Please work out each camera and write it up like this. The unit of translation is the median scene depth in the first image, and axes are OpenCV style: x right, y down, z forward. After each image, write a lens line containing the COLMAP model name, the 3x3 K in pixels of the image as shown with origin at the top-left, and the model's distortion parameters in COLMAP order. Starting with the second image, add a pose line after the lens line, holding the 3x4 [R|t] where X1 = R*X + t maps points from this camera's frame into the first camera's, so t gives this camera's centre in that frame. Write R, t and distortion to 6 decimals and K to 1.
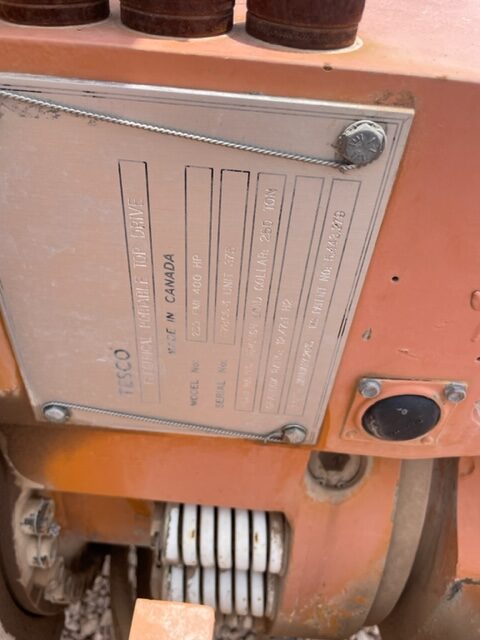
lens RADIAL K [[493.2, 0, 239.3], [0, 493.2, 319.4], [0, 0, 1]] dist [0.057053, -0.113524]
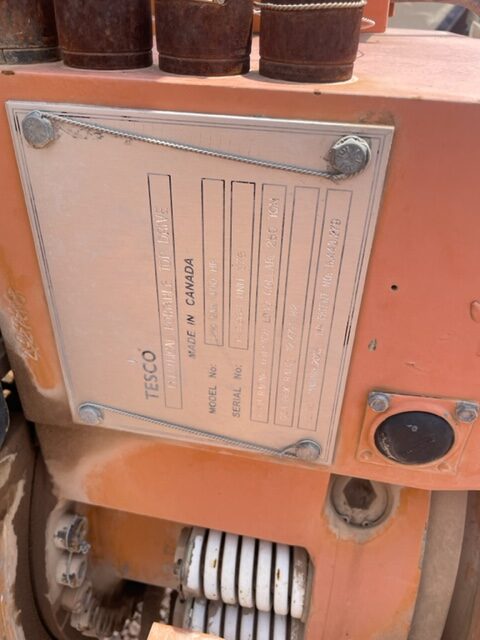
lens RADIAL K [[493.2, 0, 239.3], [0, 493.2, 319.4], [0, 0, 1]] dist [0.057053, -0.113524]
pose [[0.989628, 0.038563, -0.138380, 0.124605], [-0.059217, 0.987153, -0.148396, 0.154541], [0.130880, 0.155051, 0.979198, -0.079096]]
